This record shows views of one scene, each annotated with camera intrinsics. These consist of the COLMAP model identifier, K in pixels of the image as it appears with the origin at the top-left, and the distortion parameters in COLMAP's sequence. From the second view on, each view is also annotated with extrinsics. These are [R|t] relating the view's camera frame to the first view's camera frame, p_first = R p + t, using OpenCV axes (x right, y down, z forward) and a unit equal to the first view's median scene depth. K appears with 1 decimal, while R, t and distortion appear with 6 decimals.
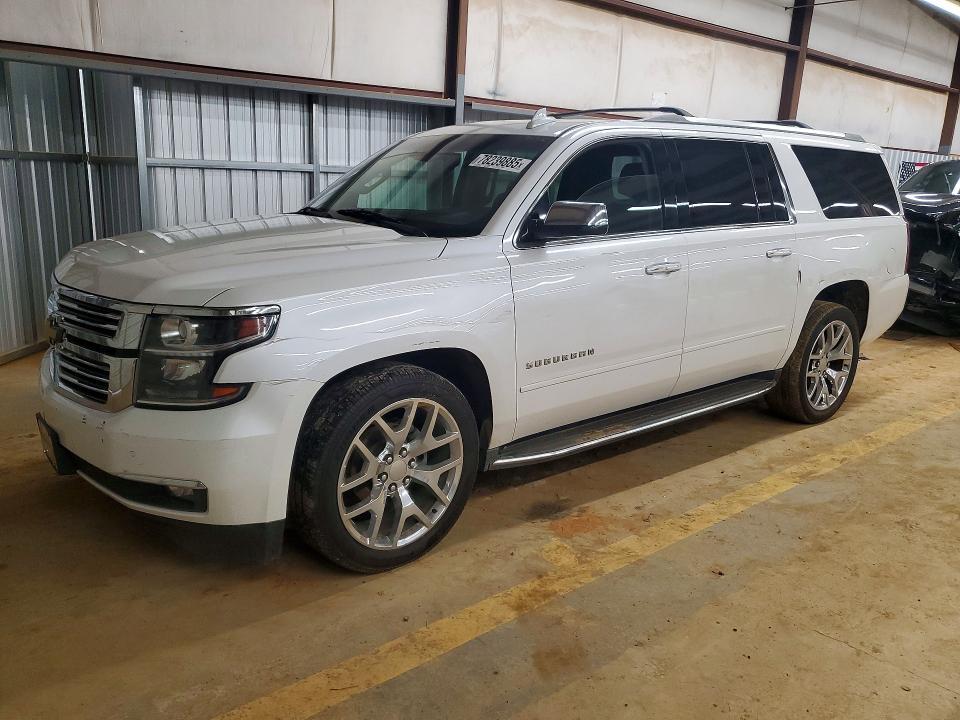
lens RADIAL K [[743.5, 0, 463.6], [0, 743.5, 362.1], [0, 0, 1]] dist [-0.013739, 0.004051]
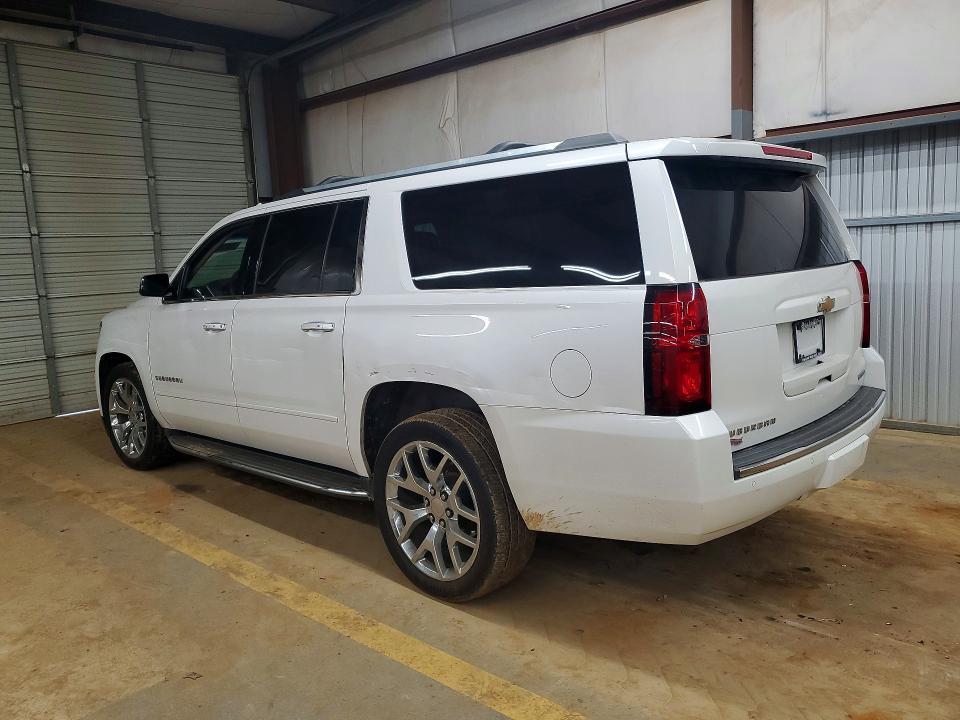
lens RADIAL K [[763.0, 0, 480.0], [0, 763.0, 360.0], [0, 0, 1]] dist [0.006704, 0.013070]
pose [[0.142233, 0.109491, -0.983759, 1.264817], [-0.190745, 0.978267, 0.081302, -0.208247], [0.971281, 0.176083, 0.160026, 1.004053]]
